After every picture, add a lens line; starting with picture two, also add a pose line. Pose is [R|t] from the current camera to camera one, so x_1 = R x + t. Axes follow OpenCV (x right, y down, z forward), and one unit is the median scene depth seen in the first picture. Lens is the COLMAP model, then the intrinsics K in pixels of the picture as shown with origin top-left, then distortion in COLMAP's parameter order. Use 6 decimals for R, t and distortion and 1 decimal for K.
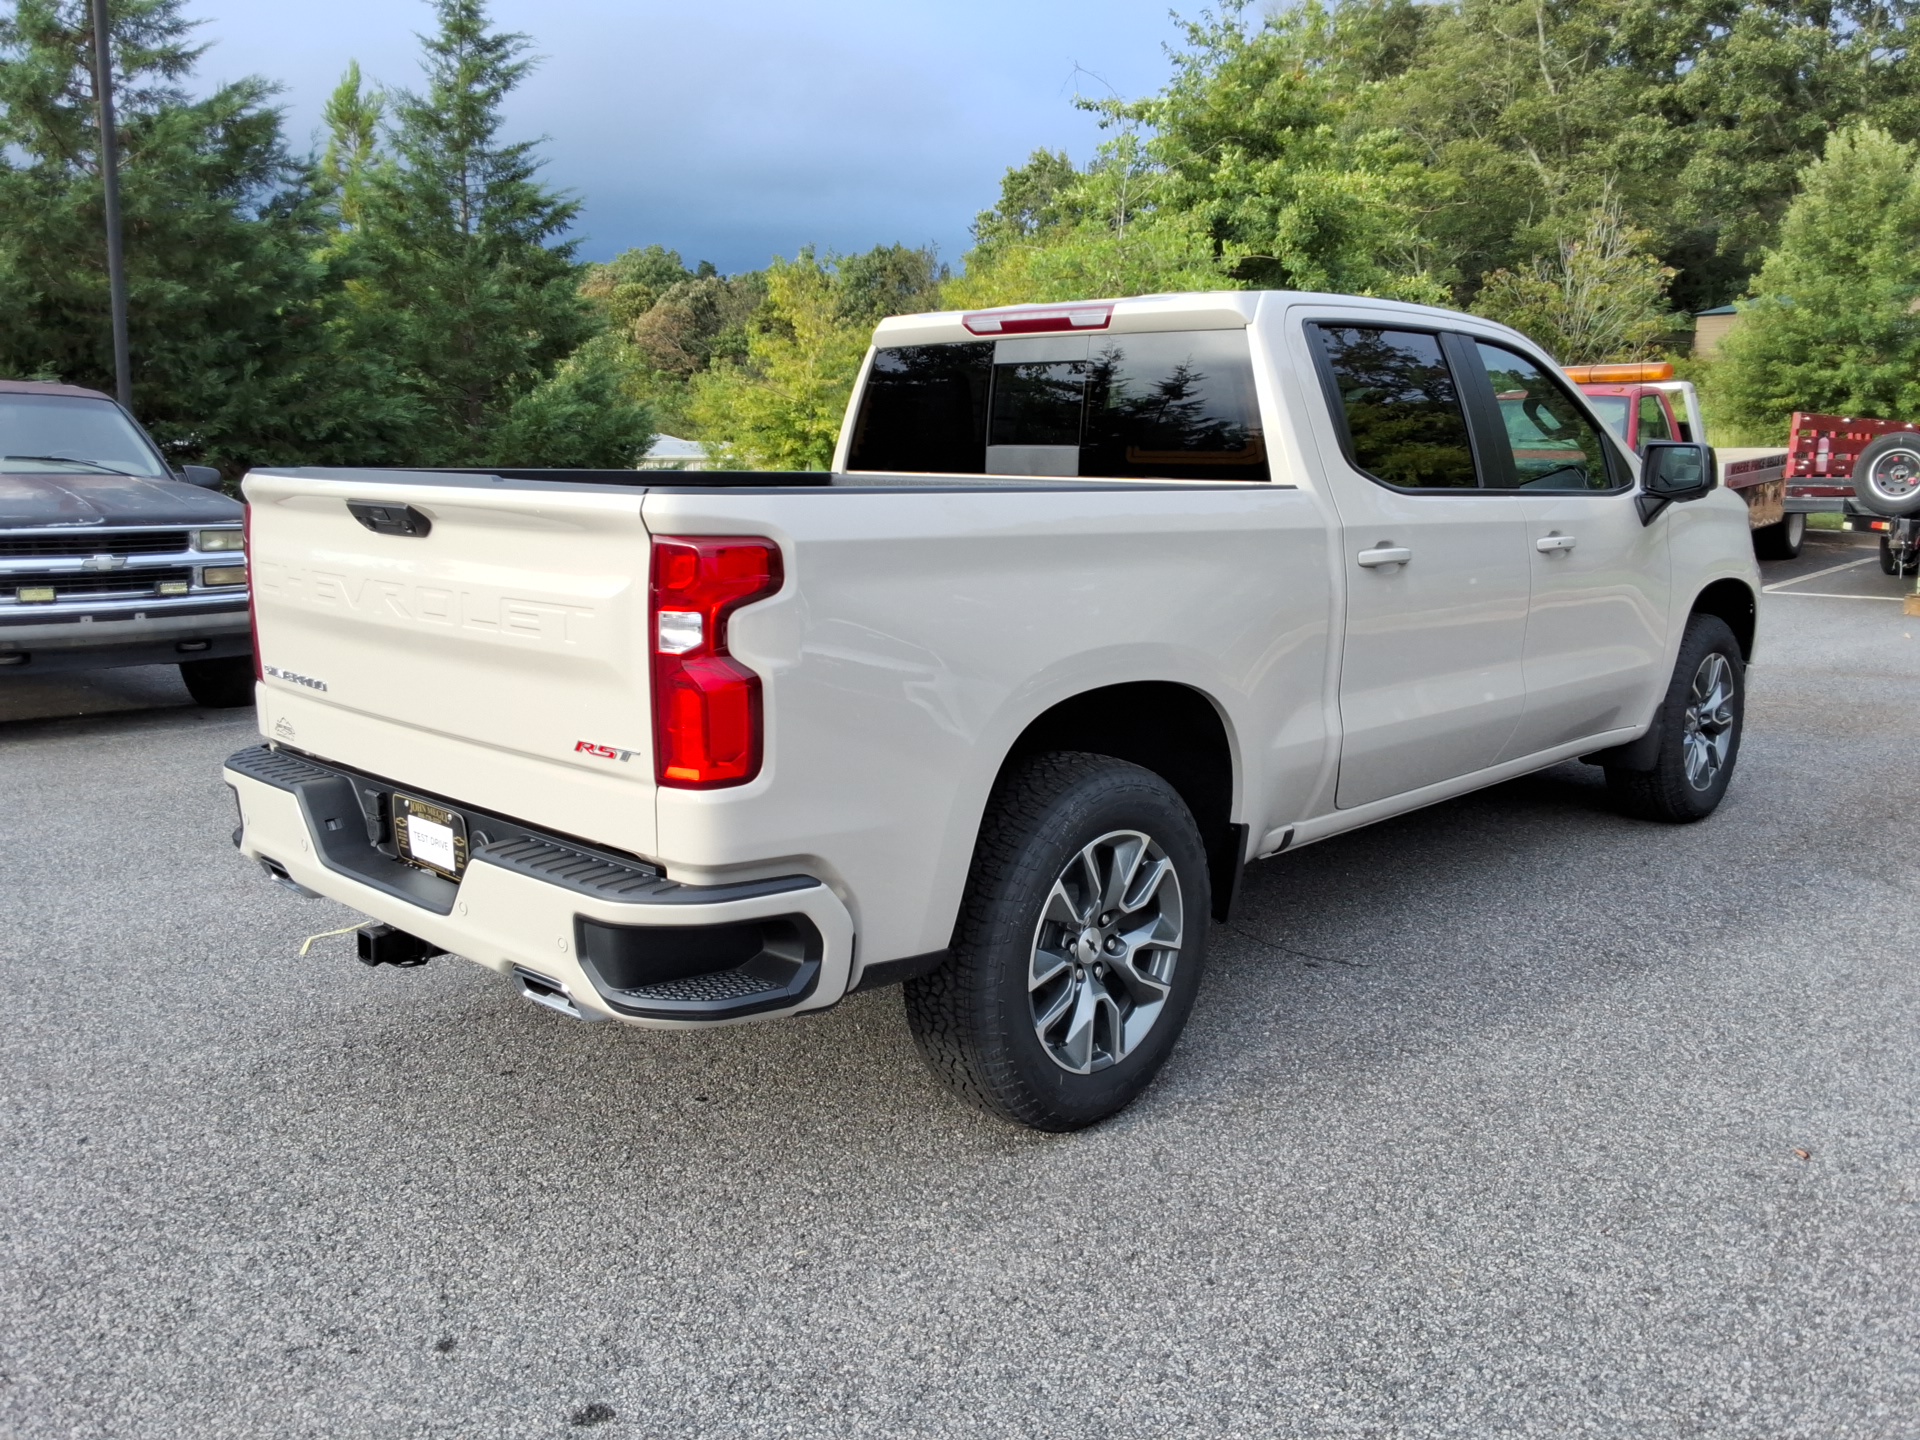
lens RADIAL K [[1546.6, 0, 988.6], [0, 1546.6, 700.6], [0, 0, 1]] dist [0.107854, -0.165146]
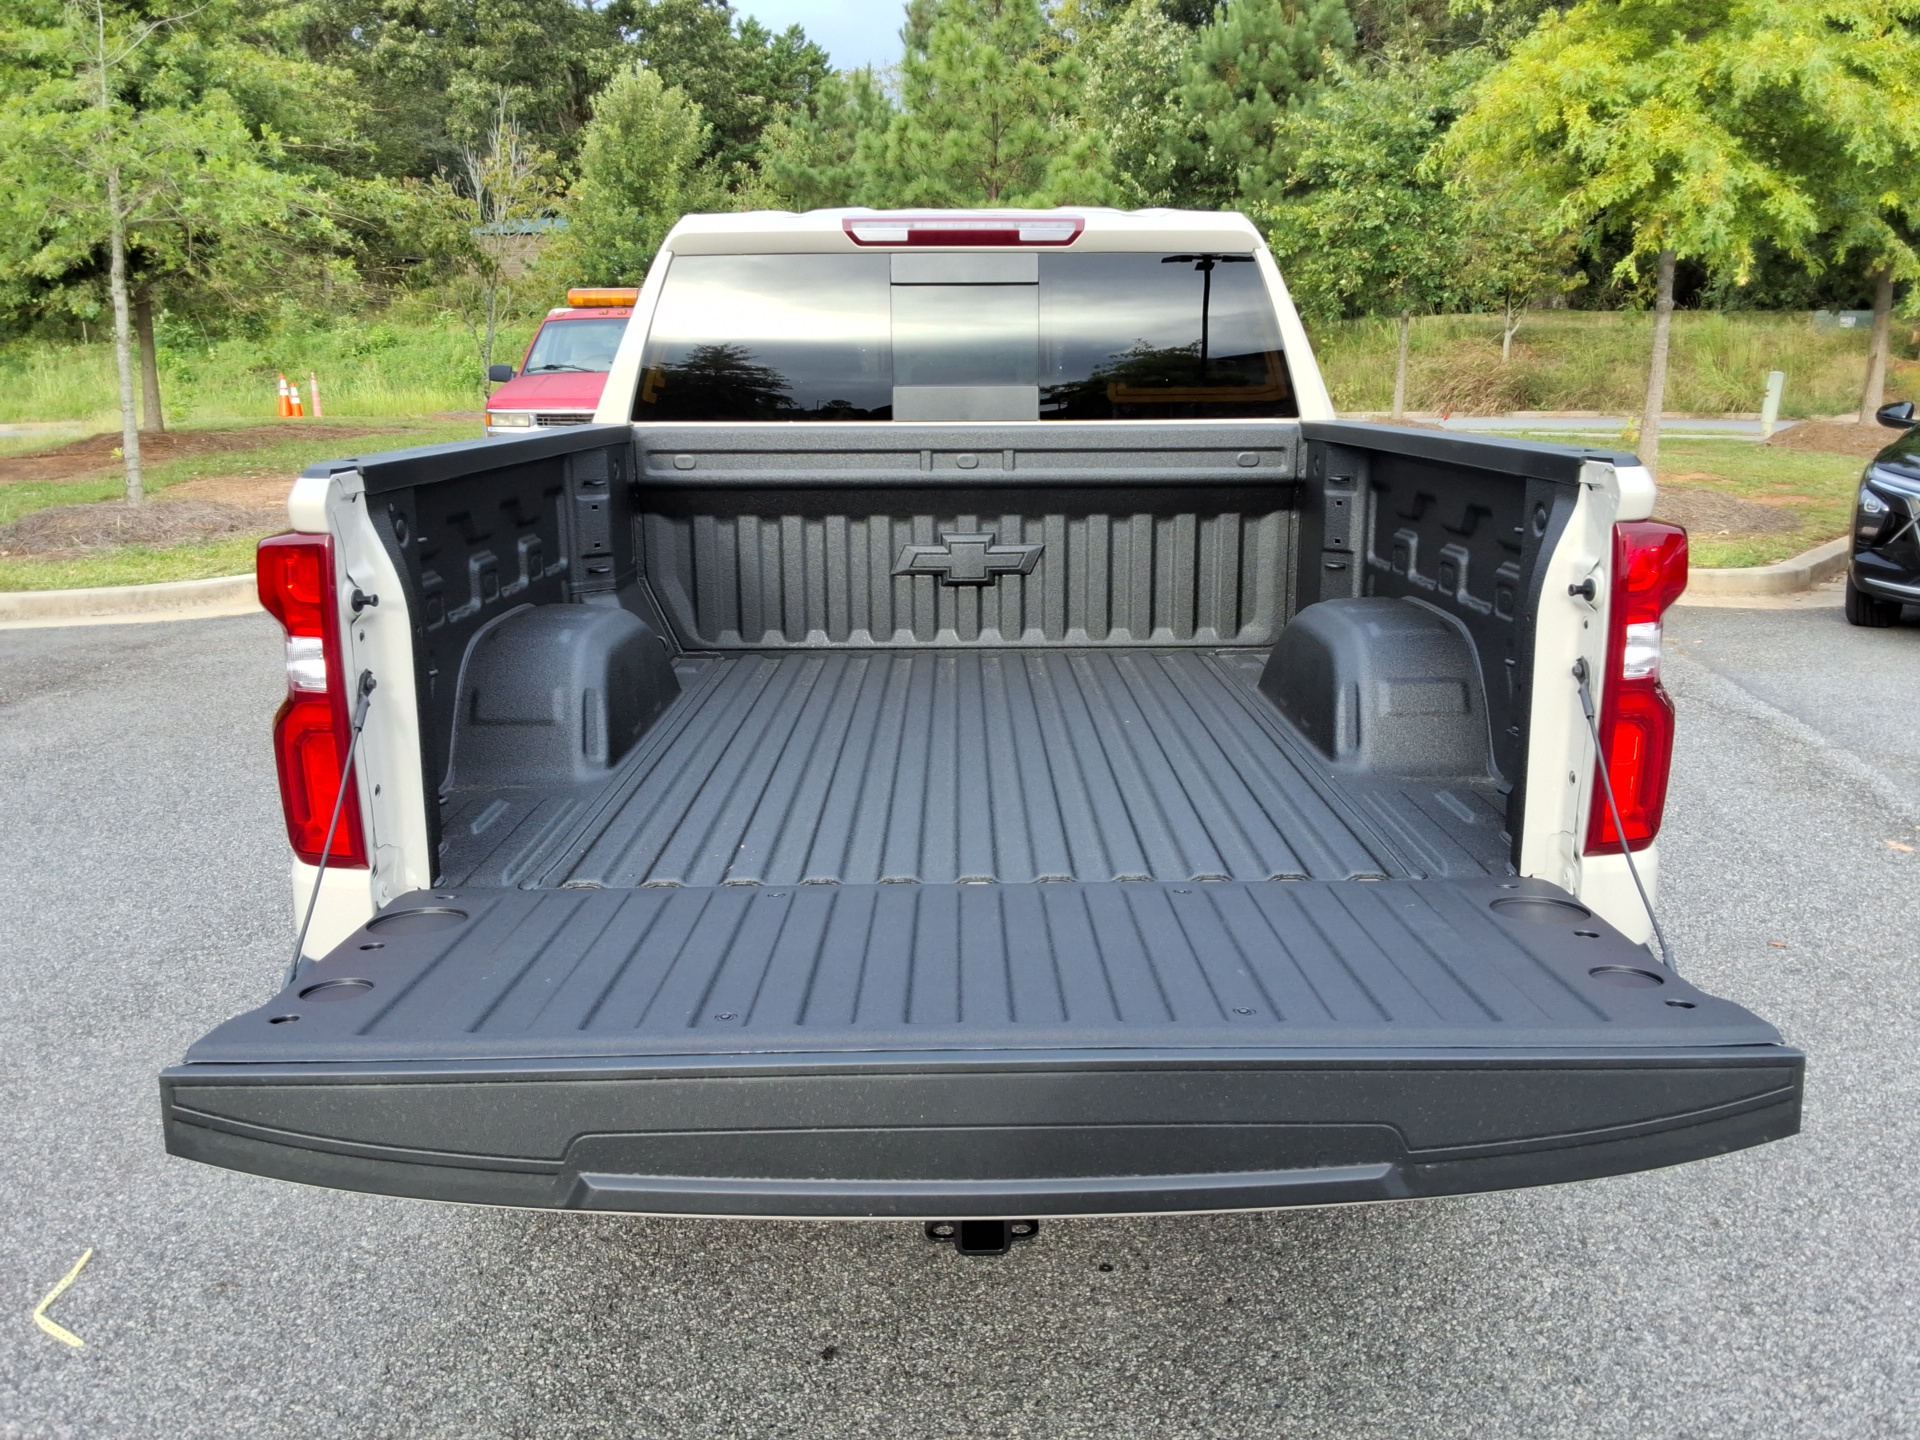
lens RADIAL K [[1546.6, 0, 971.1], [0, 1546.6, 690.7], [0, 0, 1]] dist [0.107854, -0.165146]
pose [[0.725833, -0.157023, 0.669709, -0.587142], [0.127073, 0.987448, 0.093799, -0.083885], [-0.676031, 0.017020, 0.736676, 0.408123]]
